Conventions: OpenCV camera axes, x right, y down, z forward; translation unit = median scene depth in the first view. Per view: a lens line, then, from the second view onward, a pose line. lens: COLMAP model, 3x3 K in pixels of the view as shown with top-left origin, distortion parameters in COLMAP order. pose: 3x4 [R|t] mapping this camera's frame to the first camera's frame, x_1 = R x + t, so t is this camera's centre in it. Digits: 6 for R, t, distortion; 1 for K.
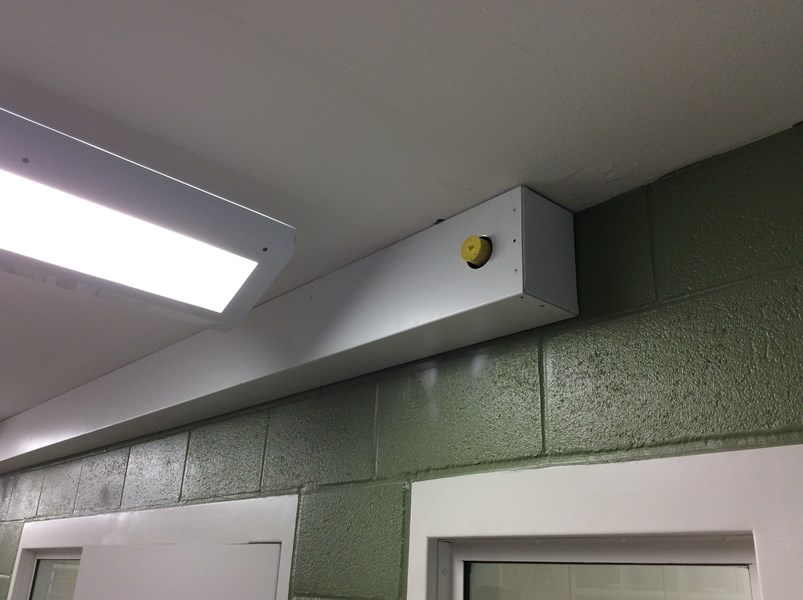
lens RADIAL K [[743.3, 0, 401.5], [0, 743.3, 299.1], [0, 0, 1]] dist [0.068653, 0.000000]
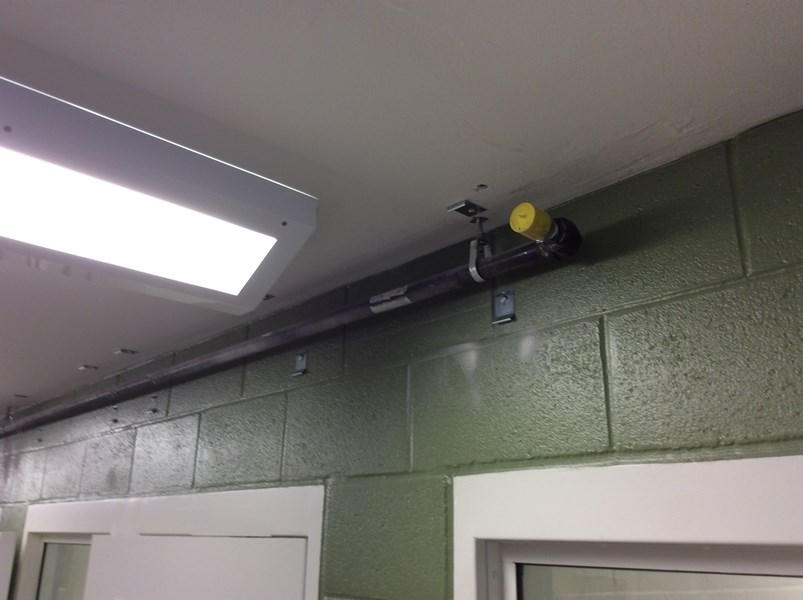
lens RADIAL K [[743.3, 0, 403.1], [0, 743.3, 301.6], [0, 0, 1]] dist [0.068653, 0.000000]
pose [[0.999695, -0.022897, 0.009232, -0.052415], [0.022293, 0.997890, 0.060979, -0.024914], [-0.010608, -0.060755, 0.998096, 0.107263]]
